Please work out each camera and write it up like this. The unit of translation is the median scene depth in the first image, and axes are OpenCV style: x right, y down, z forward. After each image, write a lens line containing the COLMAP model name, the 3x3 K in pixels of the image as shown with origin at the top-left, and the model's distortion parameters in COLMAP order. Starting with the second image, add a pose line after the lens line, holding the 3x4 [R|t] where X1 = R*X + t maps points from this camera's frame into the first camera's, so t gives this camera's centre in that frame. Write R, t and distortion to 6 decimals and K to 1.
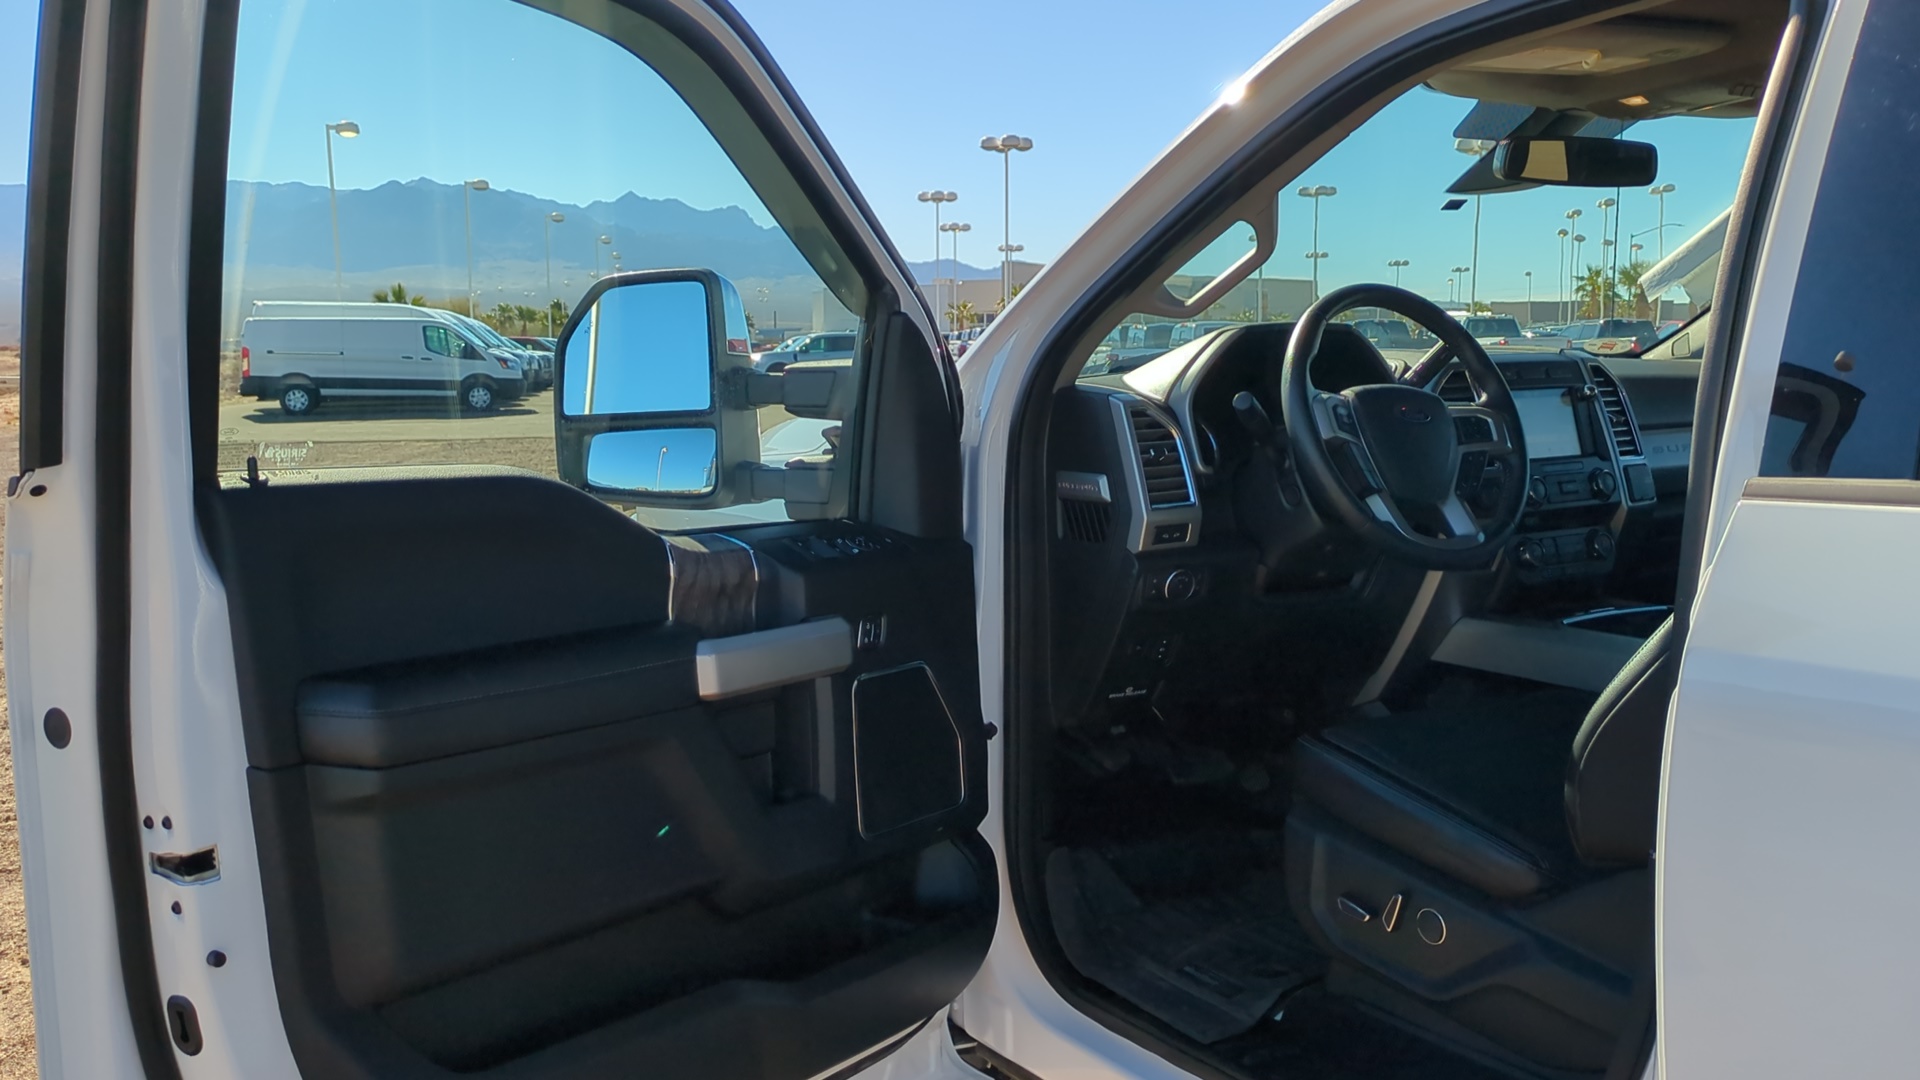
lens RADIAL K [[1656.8, 0, 959.1], [0, 1656.8, 537.3], [0, 0, 1]] dist [0.067492, -0.096011]
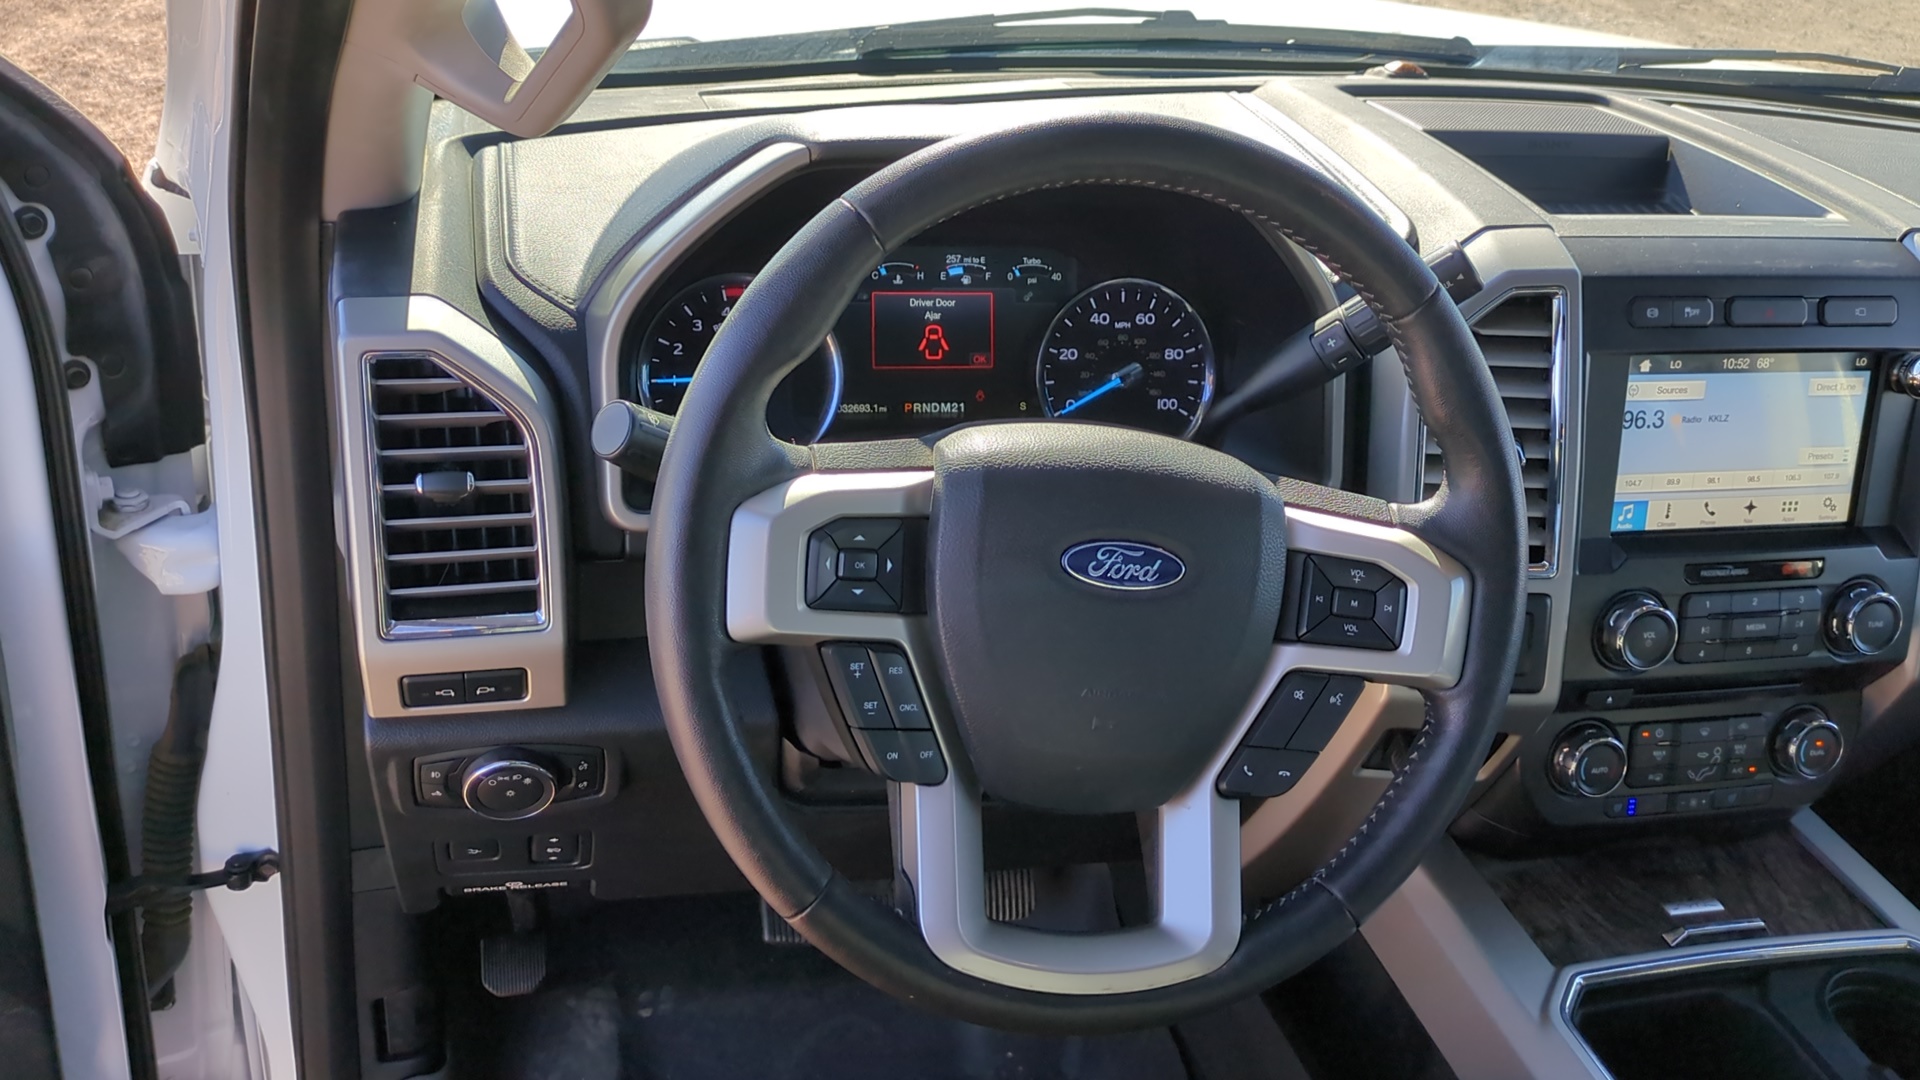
lens RADIAL K [[1656.8, 0, 967.6], [0, 1656.8, 543.6], [0, 0, 1]] dist [0.067492, -0.096011]
pose [[0.946829, 0.242208, -0.211778, 0.276370], [-0.147969, 0.912306, 0.381842, -0.175094], [0.285691, -0.330202, 0.899637, 0.615095]]
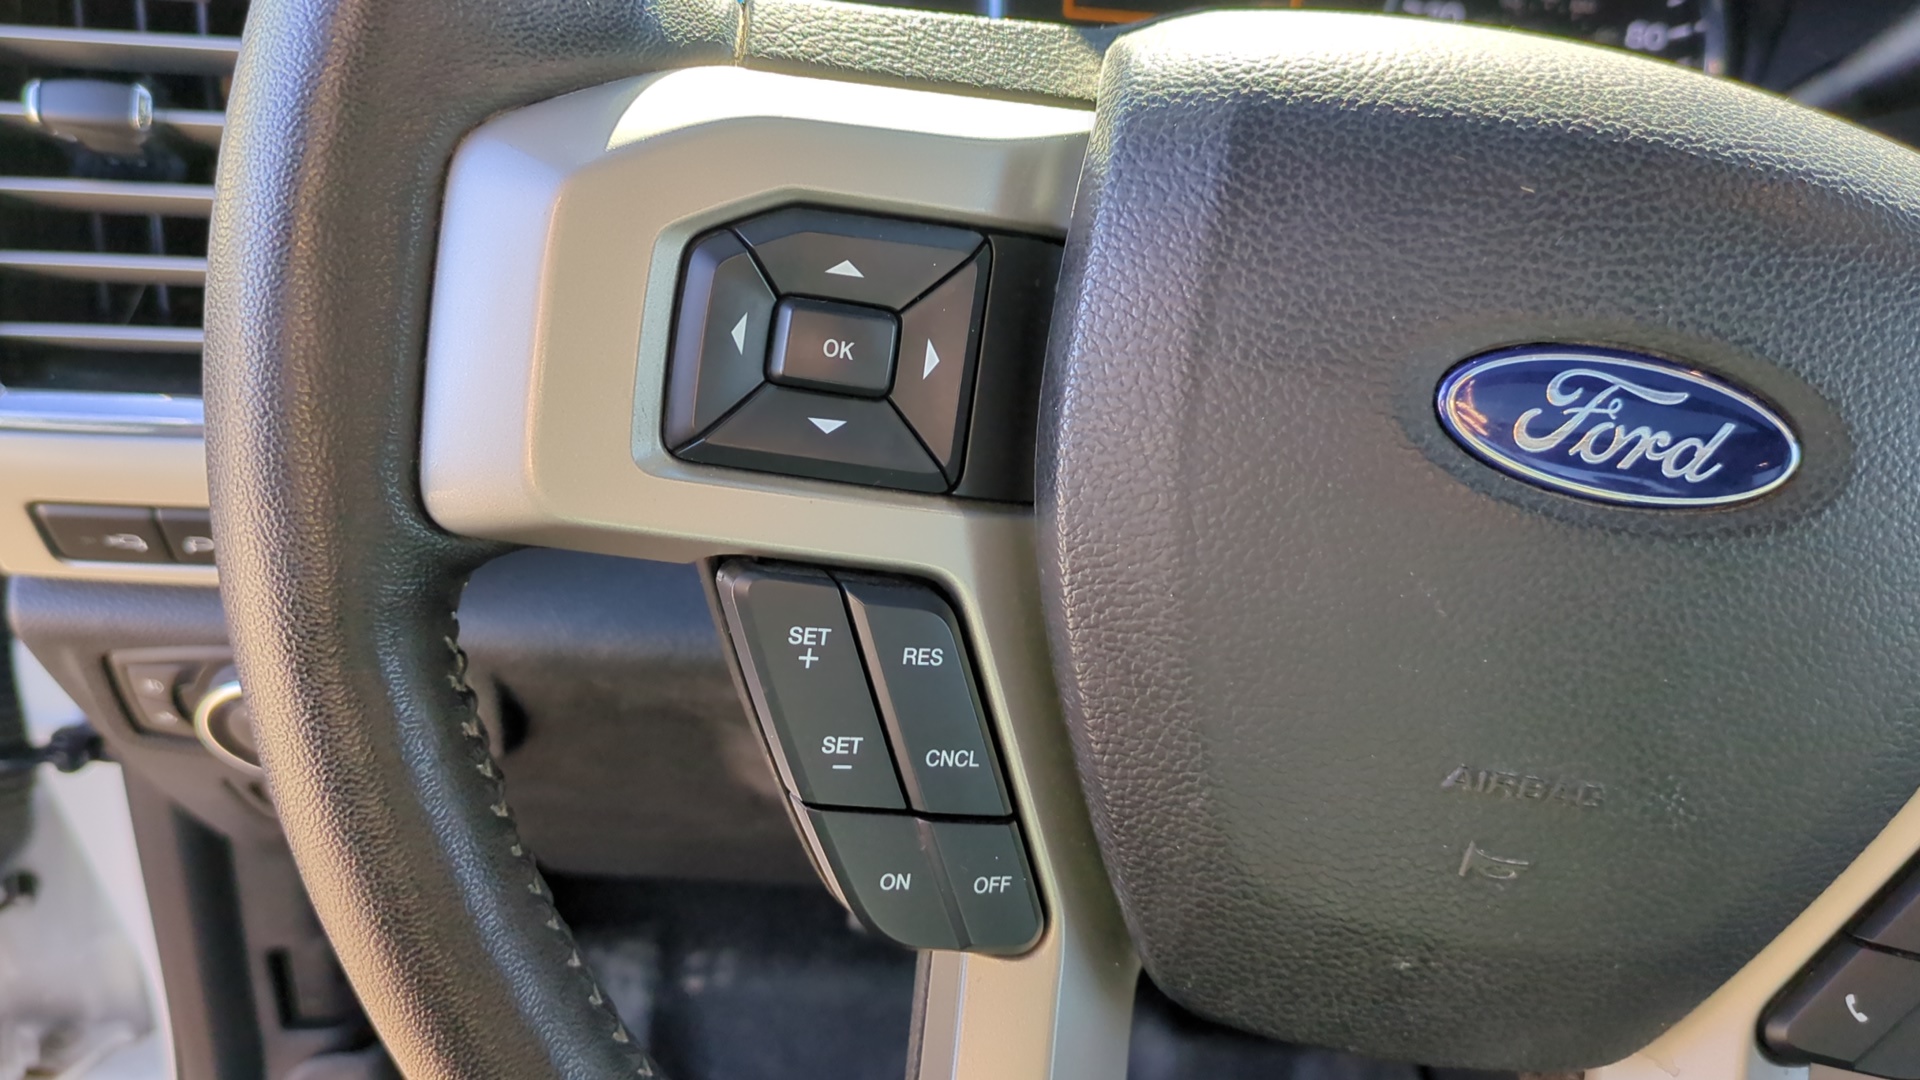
lens RADIAL K [[1656.8, 0, 967.3], [0, 1656.8, 540.7], [0, 0, 1]] dist [0.067492, -0.096011]
pose [[0.871715, 0.365508, -0.326368, 0.242628], [-0.172708, 0.852476, 0.493414, -0.101248], [0.458568, -0.373750, 0.806242, 0.782748]]
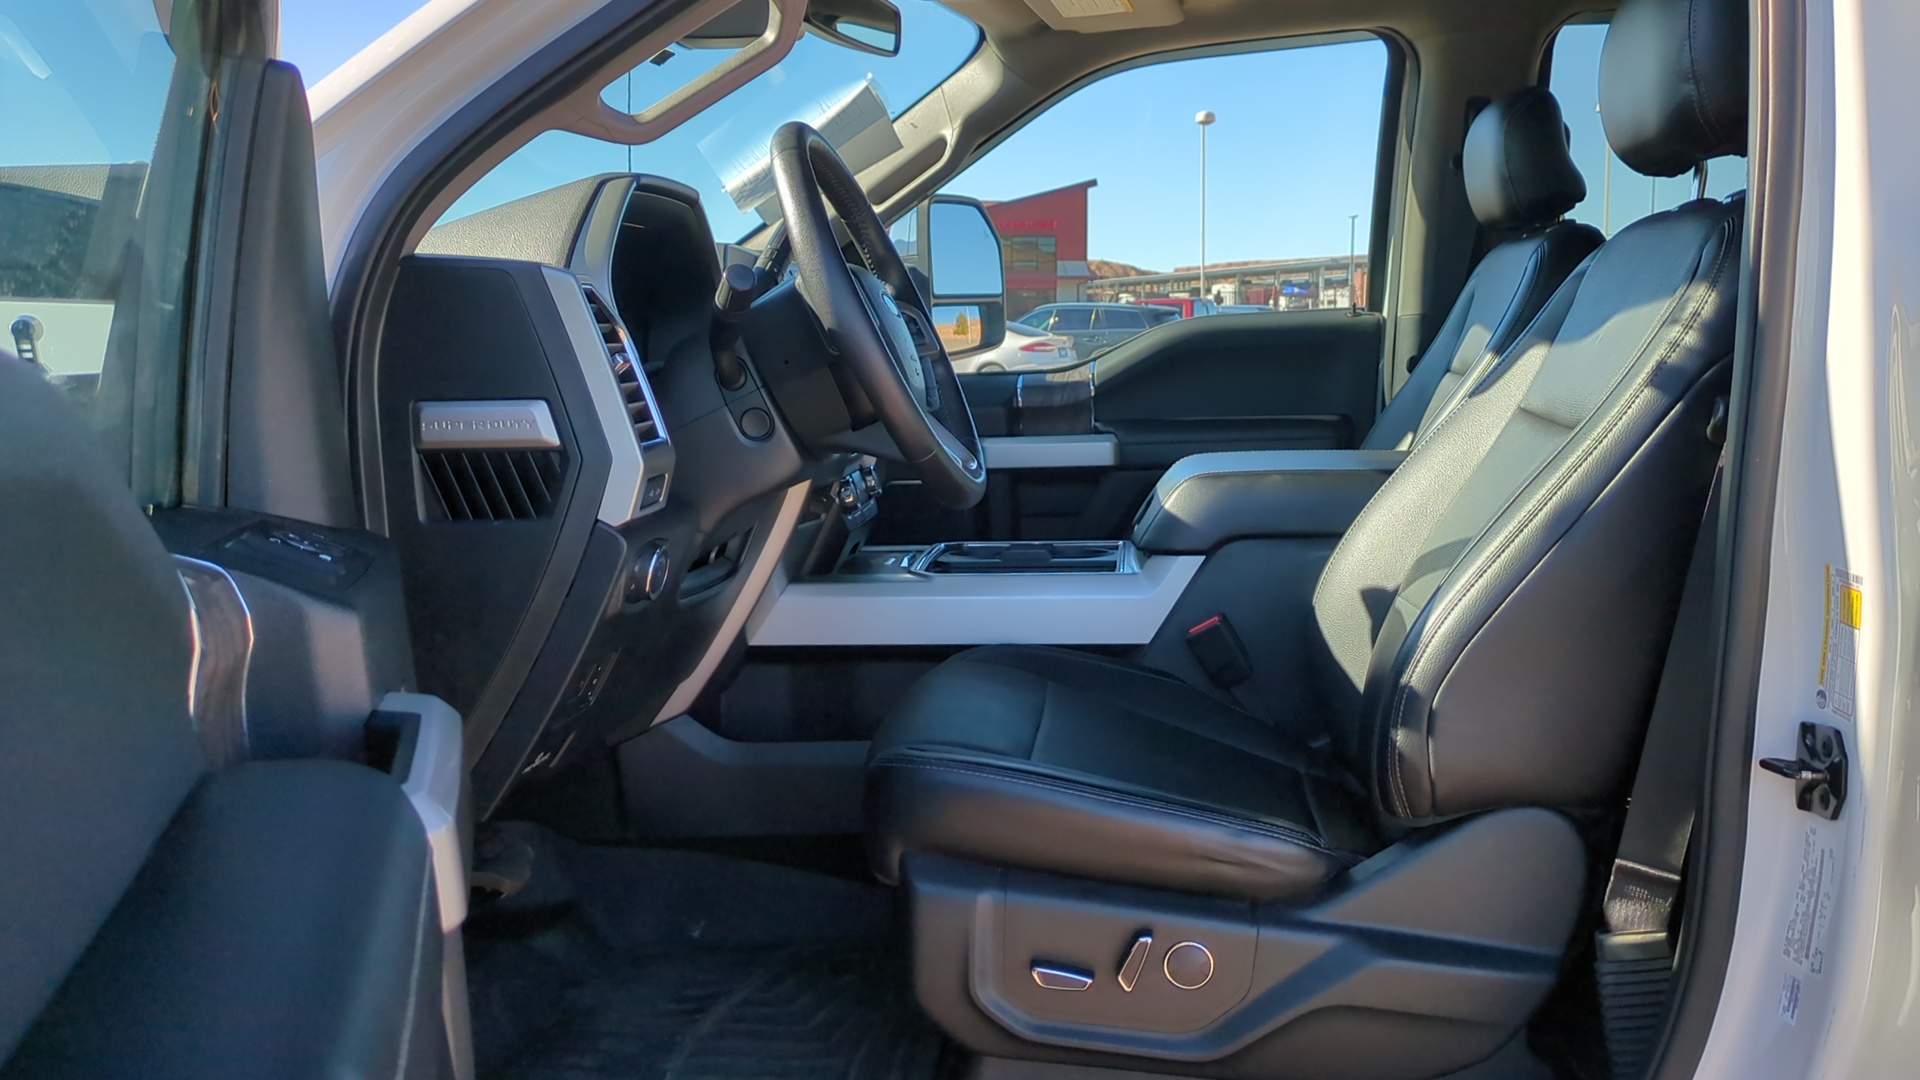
lens RADIAL K [[1656.8, 0, 963.1], [0, 1656.8, 548.3], [0, 0, 1]] dist [0.067492, -0.096011]
pose [[0.620447, -0.104862, 0.777206, -0.256071], [0.104541, 0.993235, 0.050554, 0.000157], [-0.777249, 0.049884, 0.627212, 0.457640]]
